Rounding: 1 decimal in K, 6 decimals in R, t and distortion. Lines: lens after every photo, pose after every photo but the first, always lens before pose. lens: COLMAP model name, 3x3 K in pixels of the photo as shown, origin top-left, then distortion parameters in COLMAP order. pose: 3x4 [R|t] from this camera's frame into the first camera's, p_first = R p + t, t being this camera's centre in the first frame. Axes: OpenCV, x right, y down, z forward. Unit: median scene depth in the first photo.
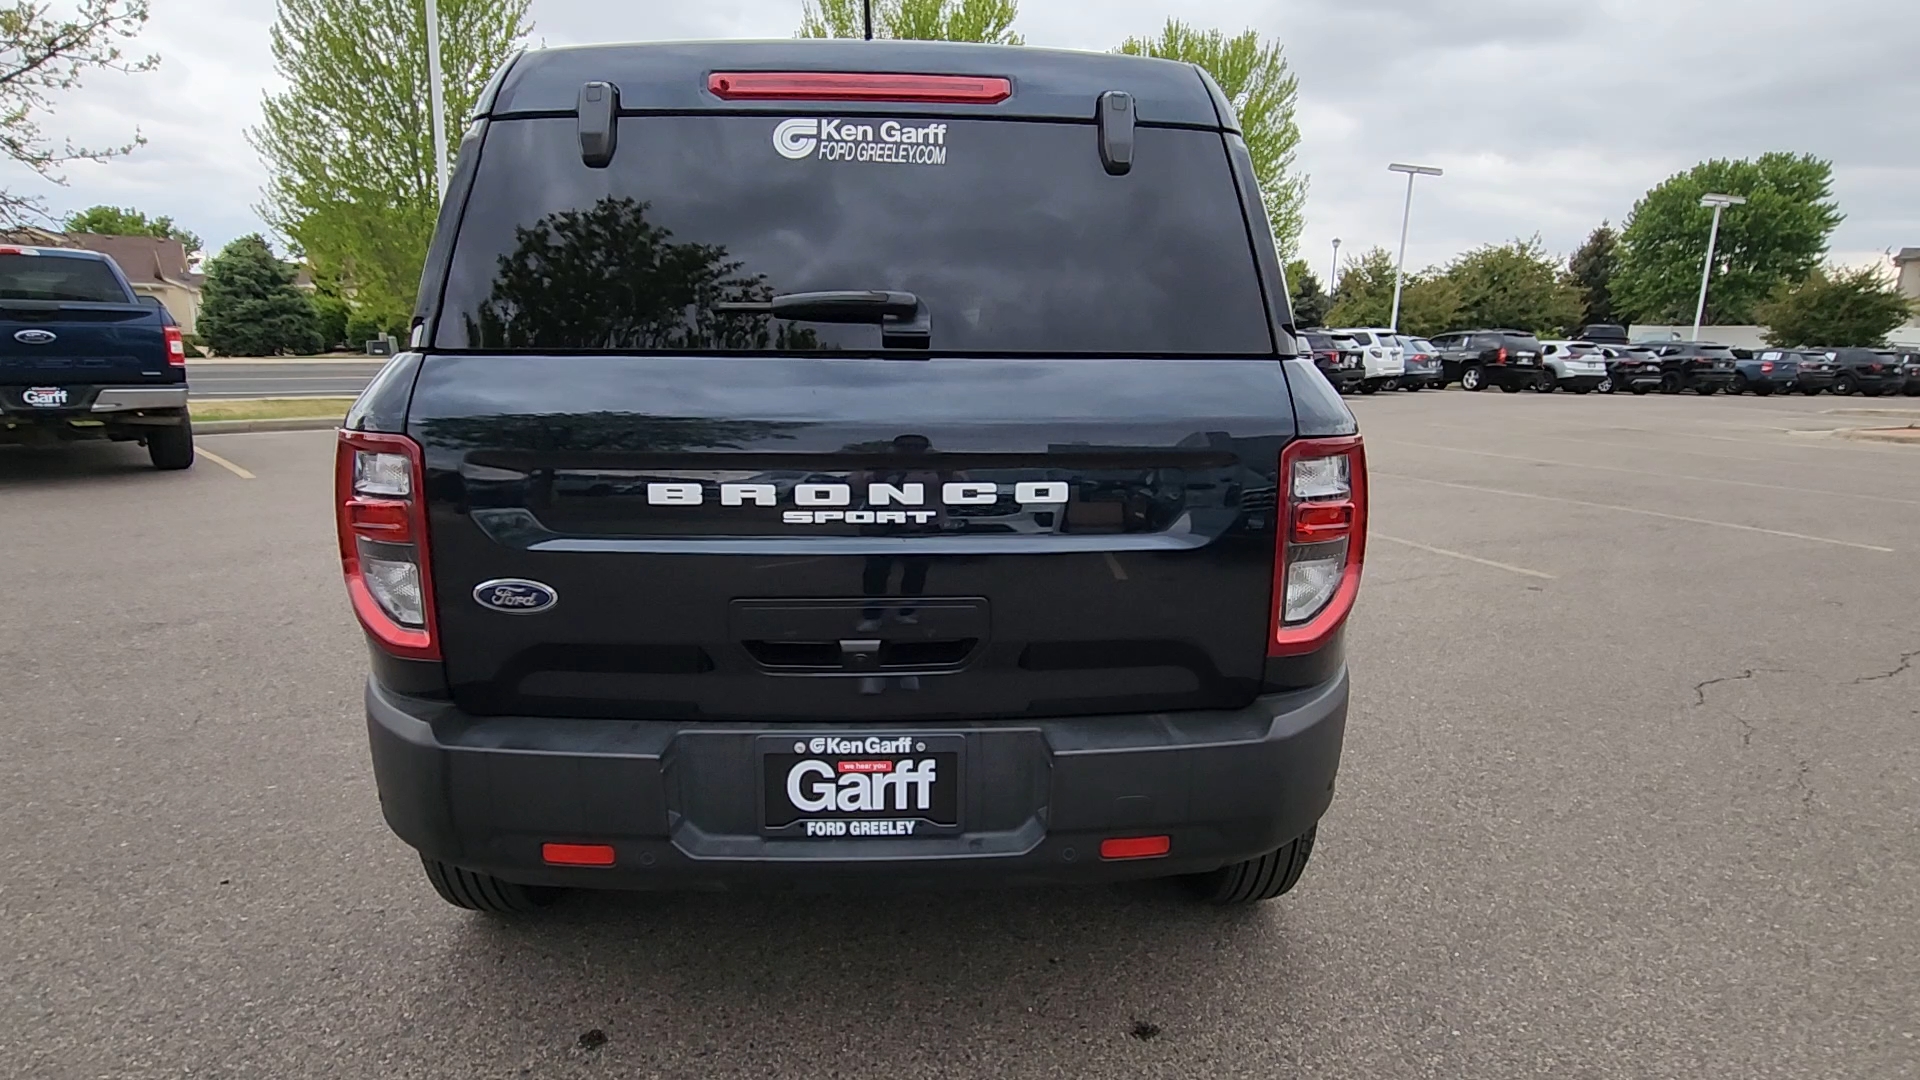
lens RADIAL K [[1036.2, 0, 957.0], [0, 1036.2, 529.7], [0, 0, 1]] dist [0.003606, 0.005155]
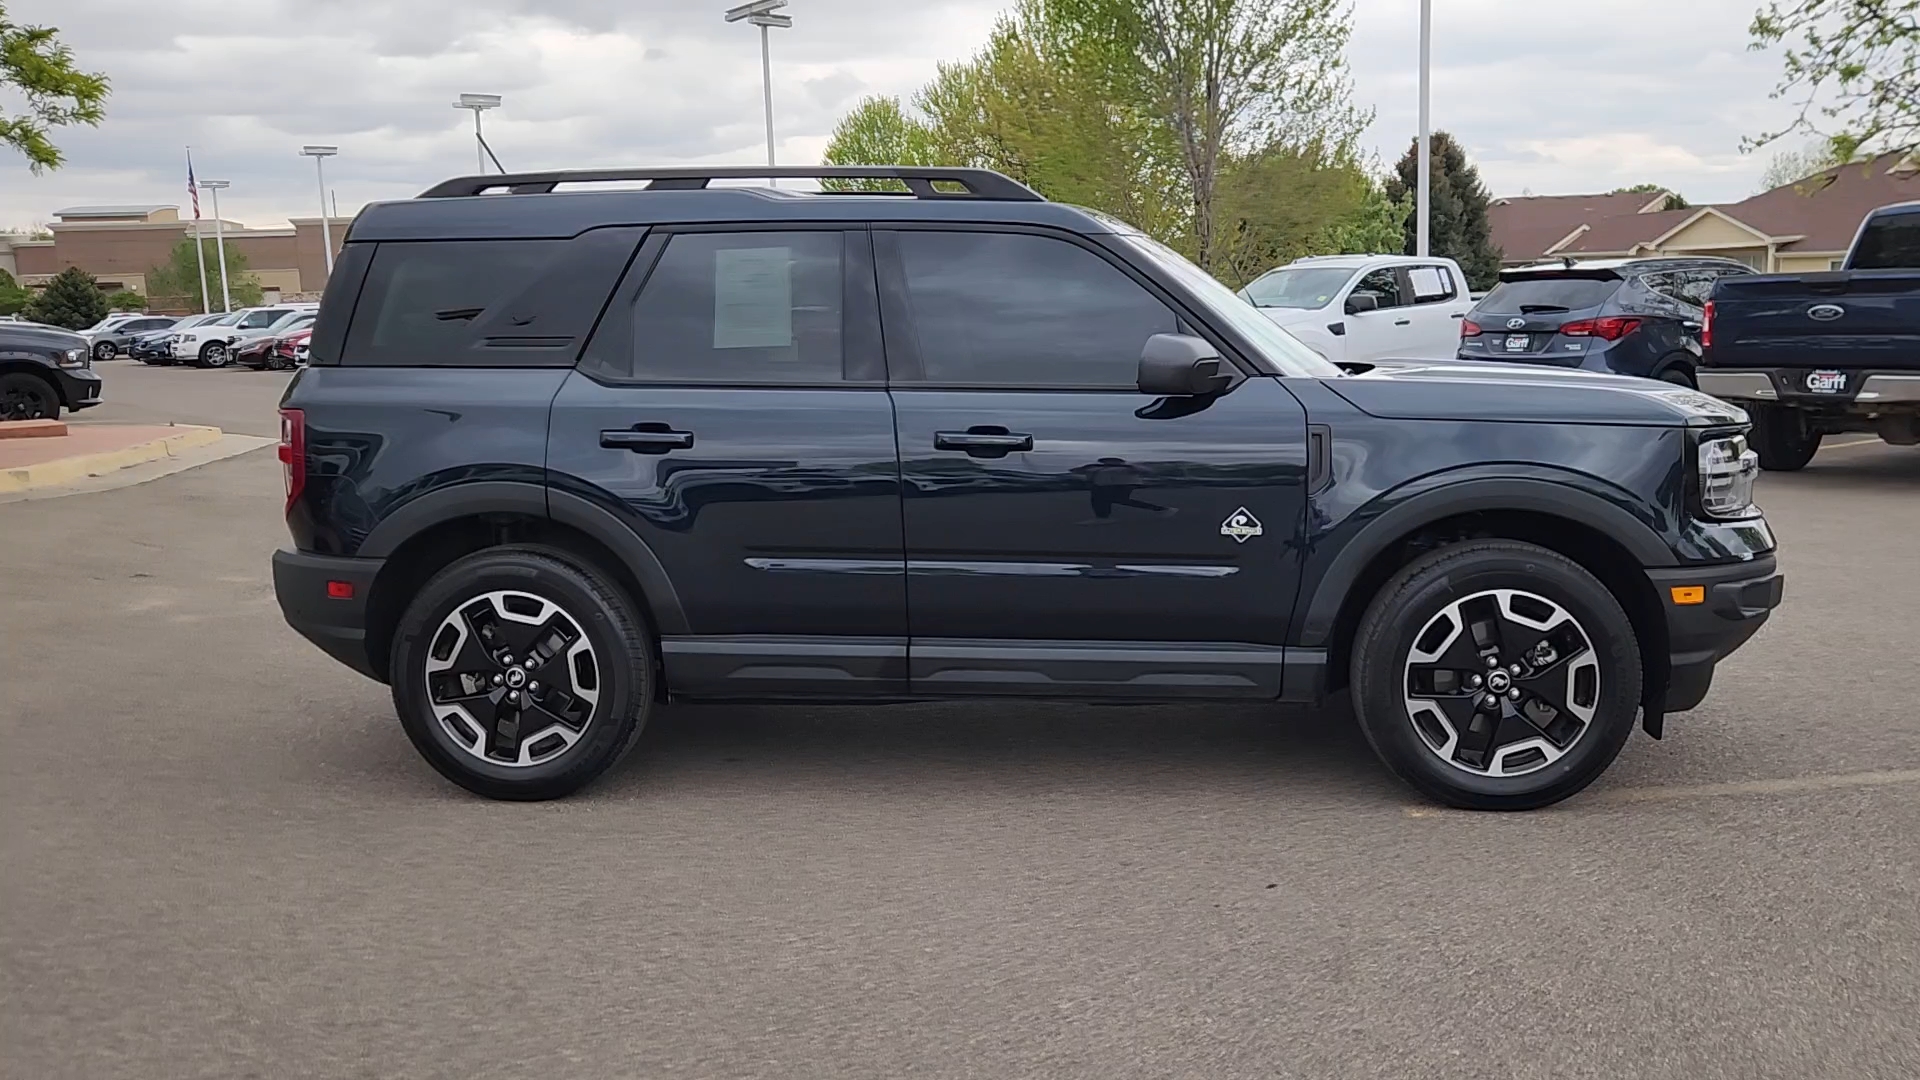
lens RADIAL K [[1664.3, 0, 950.9], [0, 1664.3, 525.7], [0, 0, 1]] dist [0.041034, -0.028876]
pose [[-0.144662, 0.118078, -0.982411, 3.248620], [-0.156617, 0.977606, 0.140562, -0.505647], [0.977008, 0.174196, -0.122929, 2.636601]]
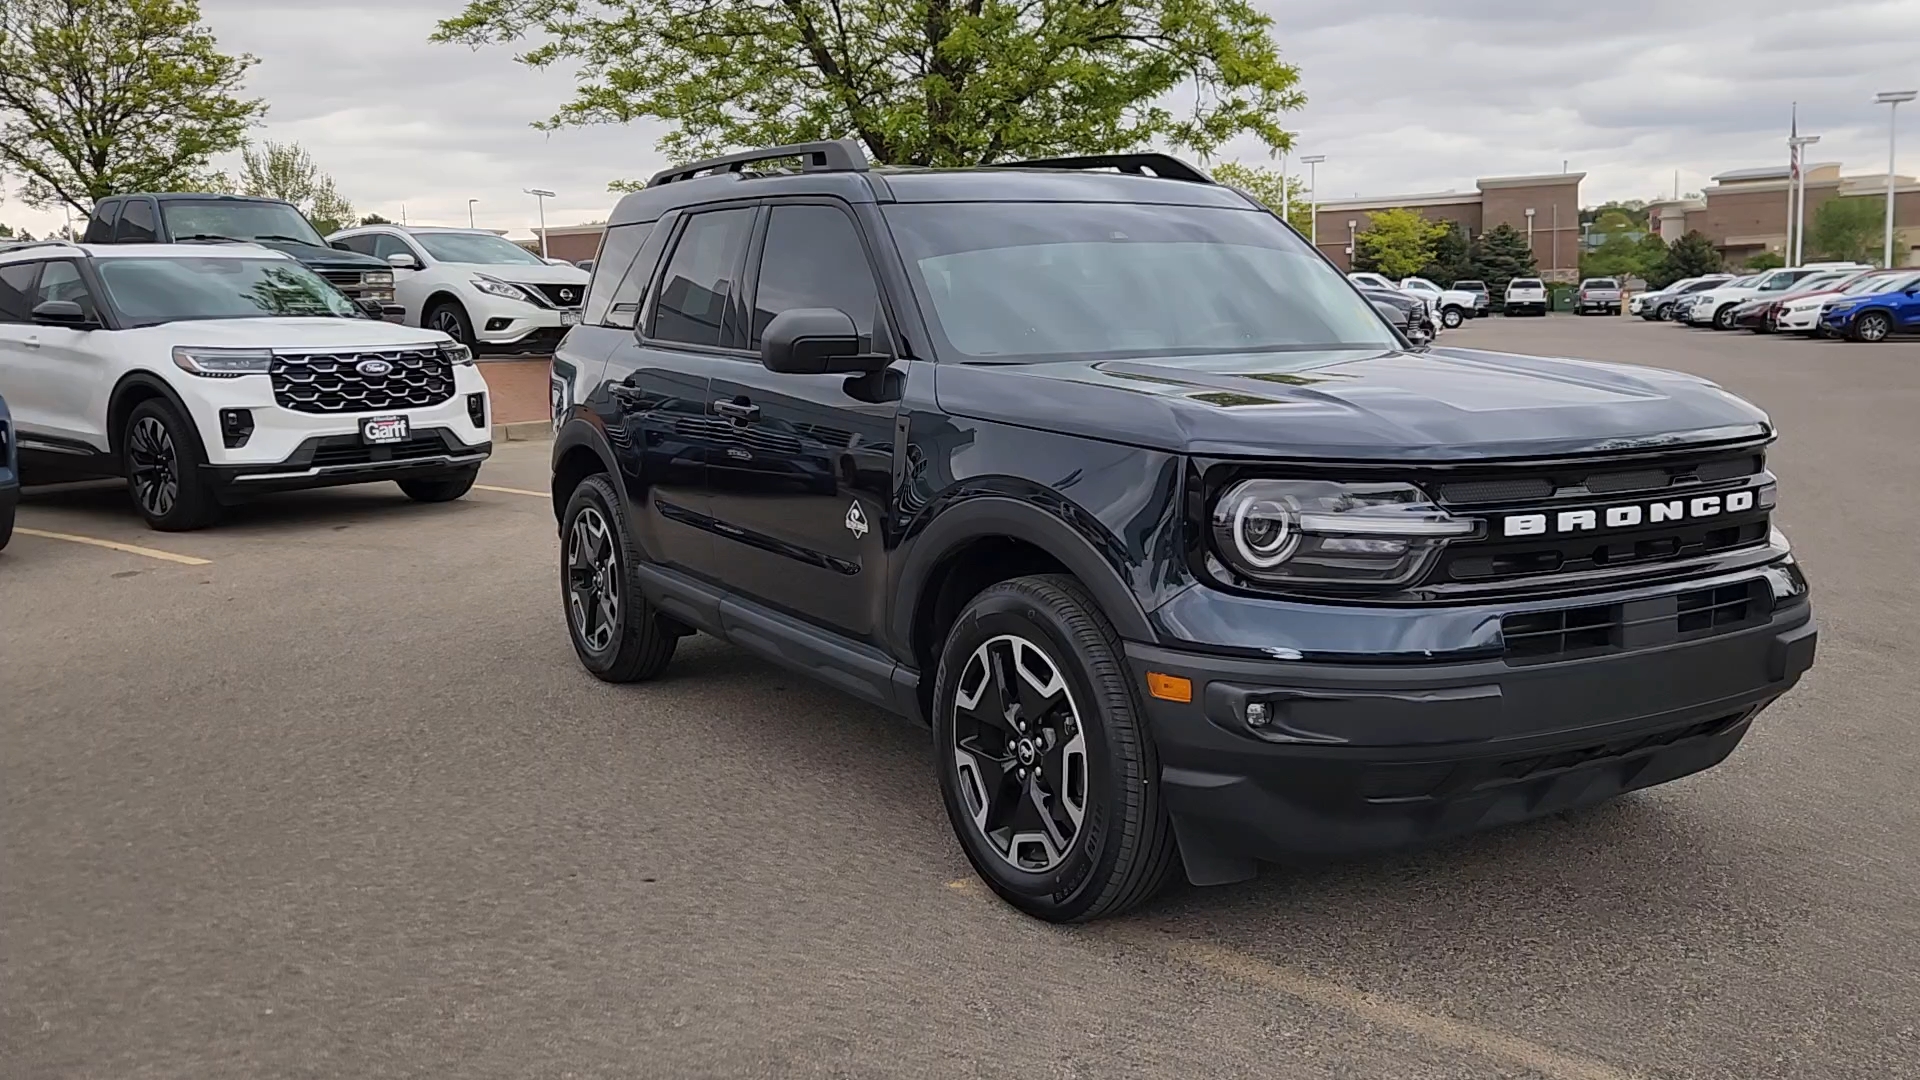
lens RADIAL K [[1664.3, 0, 951.0], [0, 1664.3, 528.0], [0, 0, 1]] dist [0.041034, -0.028876]
pose [[-0.877239, 0.065285, -0.475594, 1.517930], [-0.081440, 0.956110, 0.281462, -0.909917], [0.473096, 0.285642, -0.833420, 4.977392]]
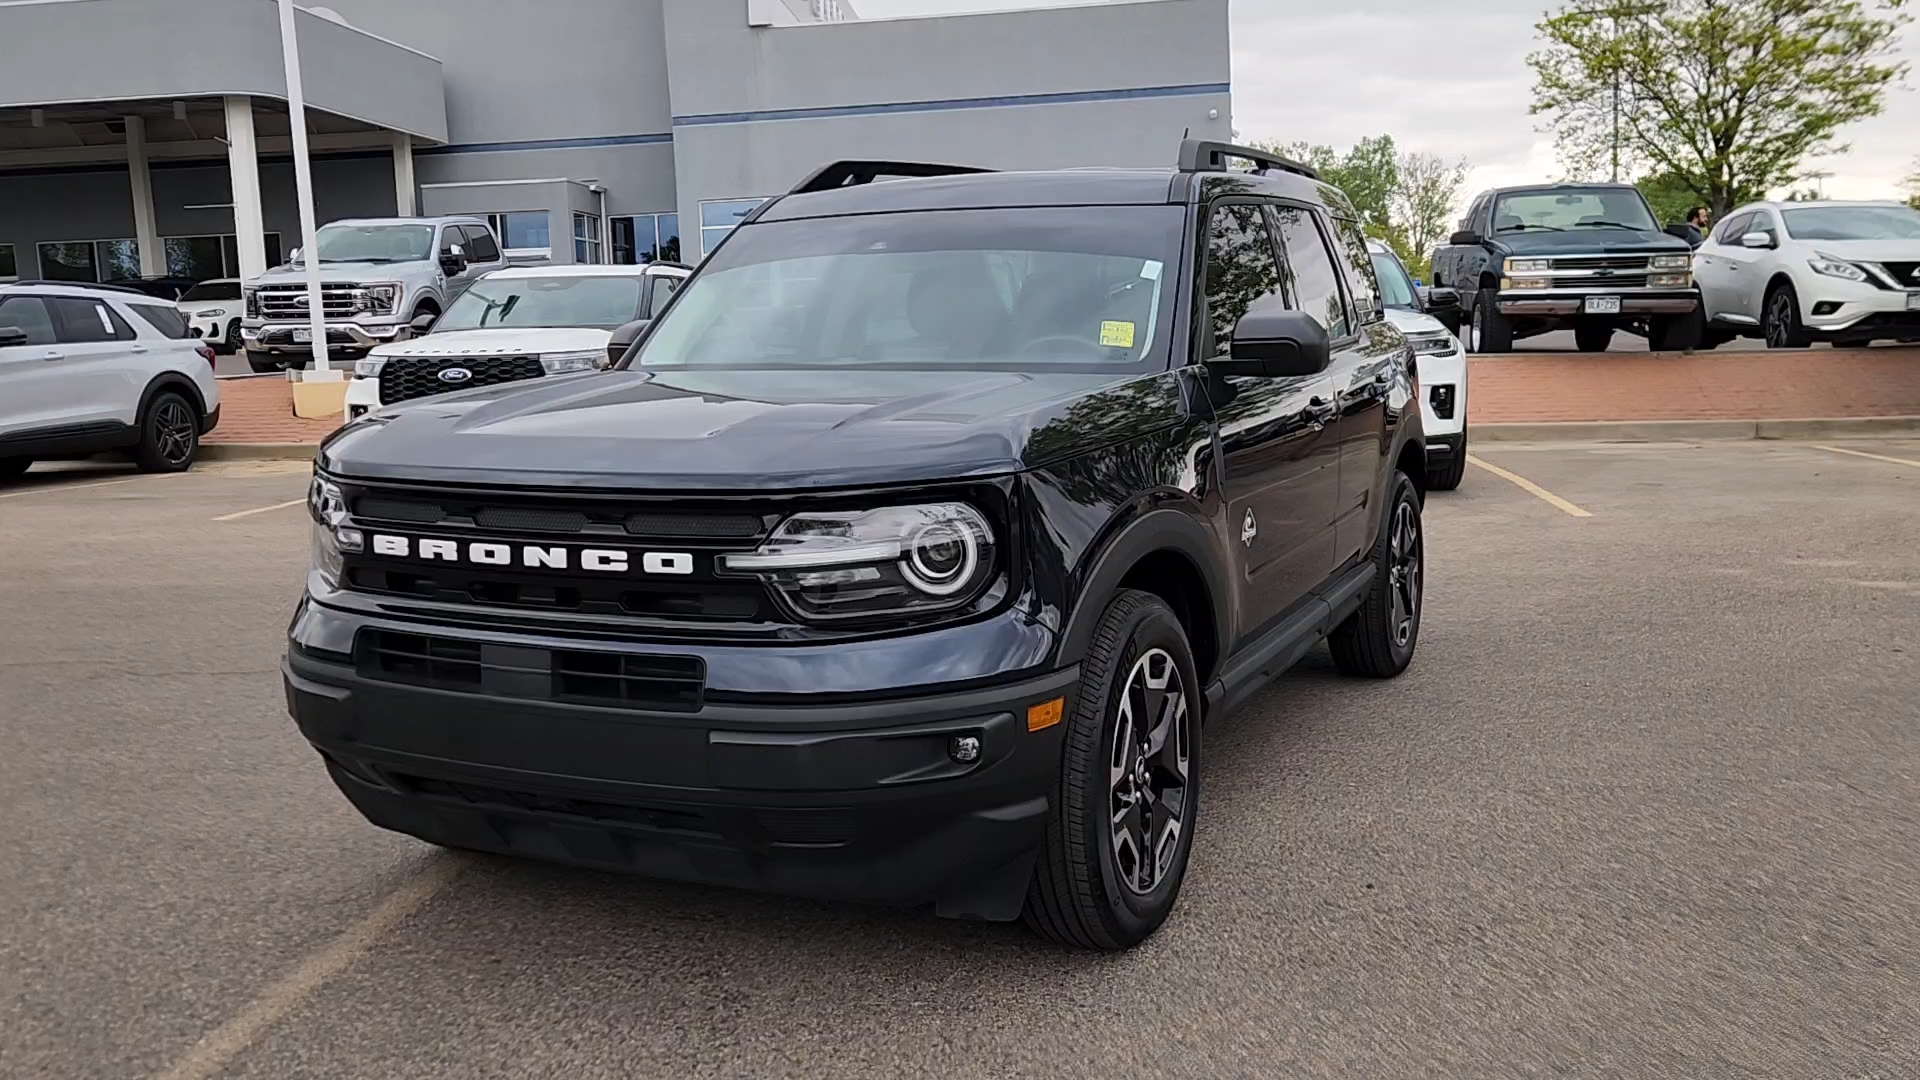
lens RADIAL K [[1664.3, 0, 952.1], [0, 1664.3, 543.3], [0, 0, 1]] dist [0.041034, -0.028876]
pose [[-0.880997, -0.058949, 0.469434, -1.538624], [0.094280, 0.950434, 0.296287, -0.952593], [-0.463632, 0.305286, -0.831773, 5.023897]]
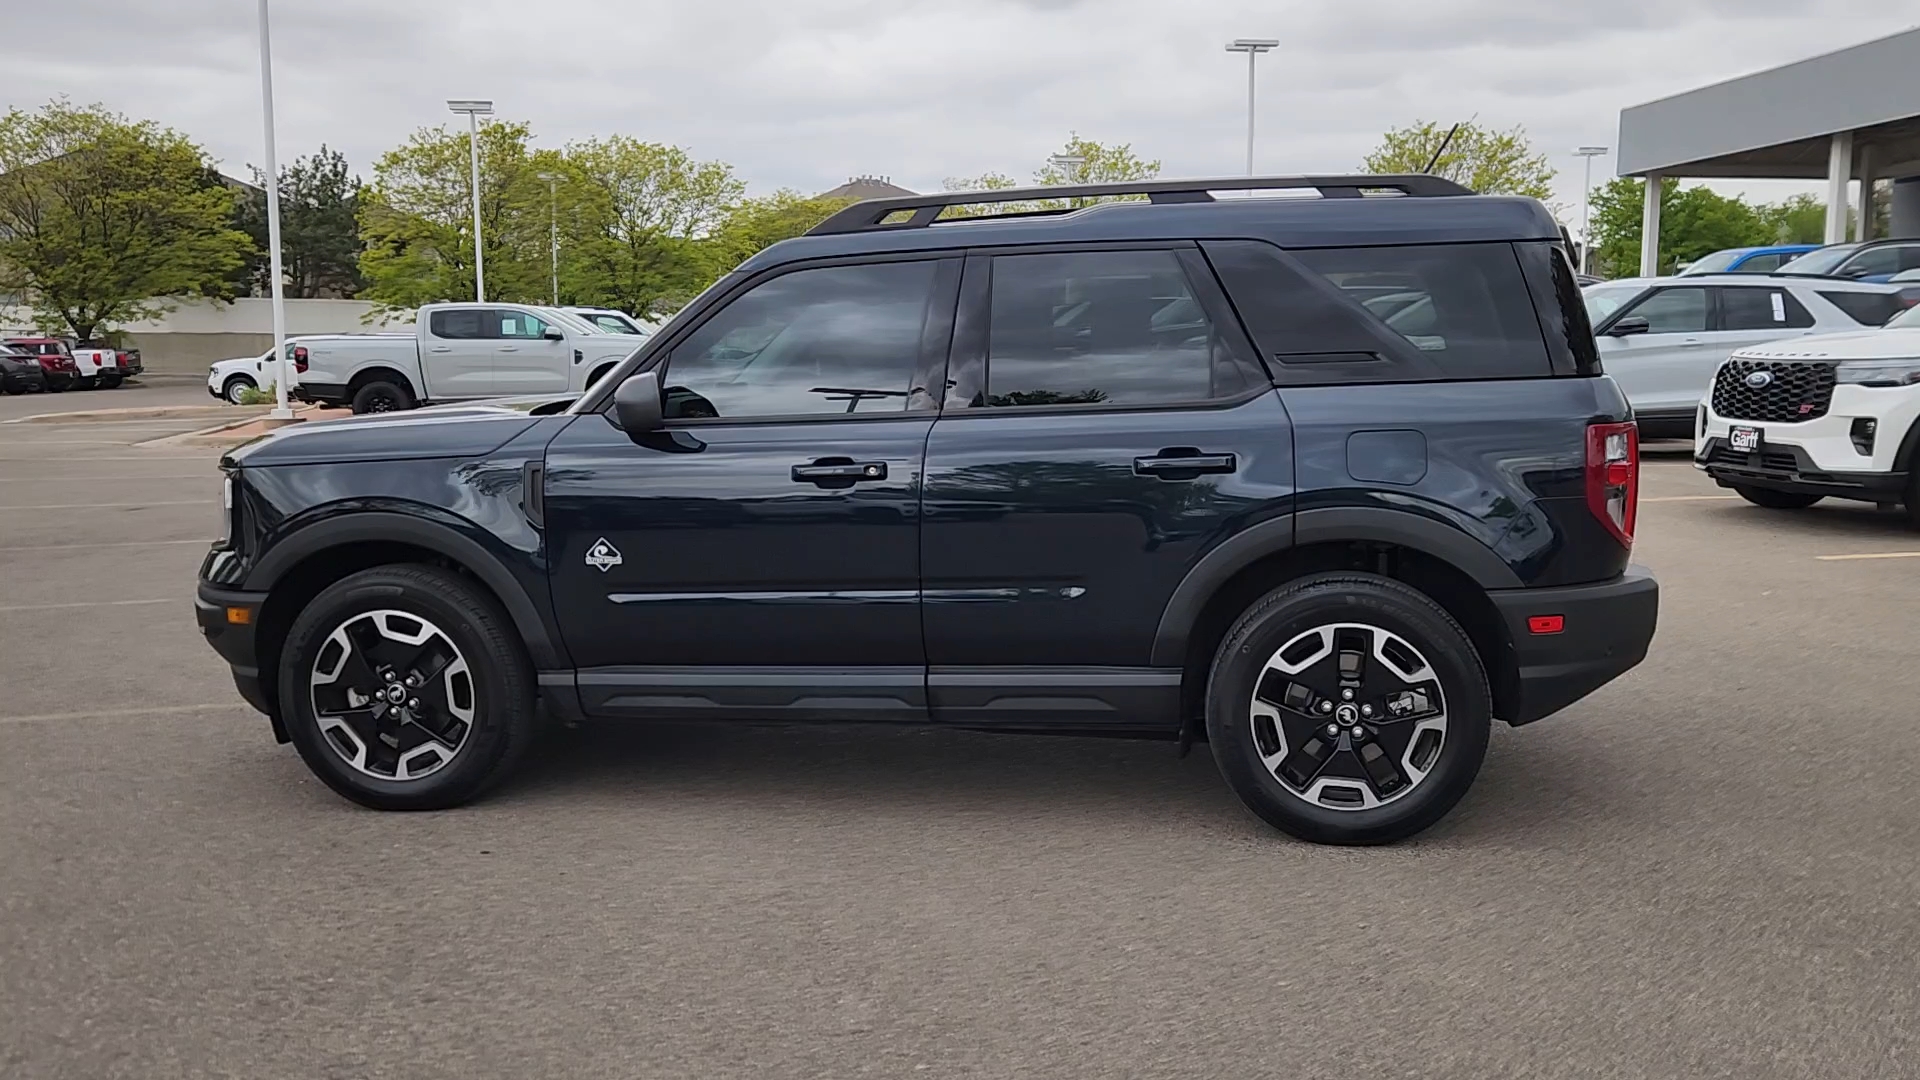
lens RADIAL K [[1664.3, 0, 942.7], [0, 1664.3, 533.2], [0, 0, 1]] dist [0.041034, -0.028876]
pose [[0.210359, -0.139907, 0.967561, -3.489104], [0.193542, 0.976078, 0.099060, -0.405434], [-0.958275, 0.166425, 0.232405, 1.454419]]
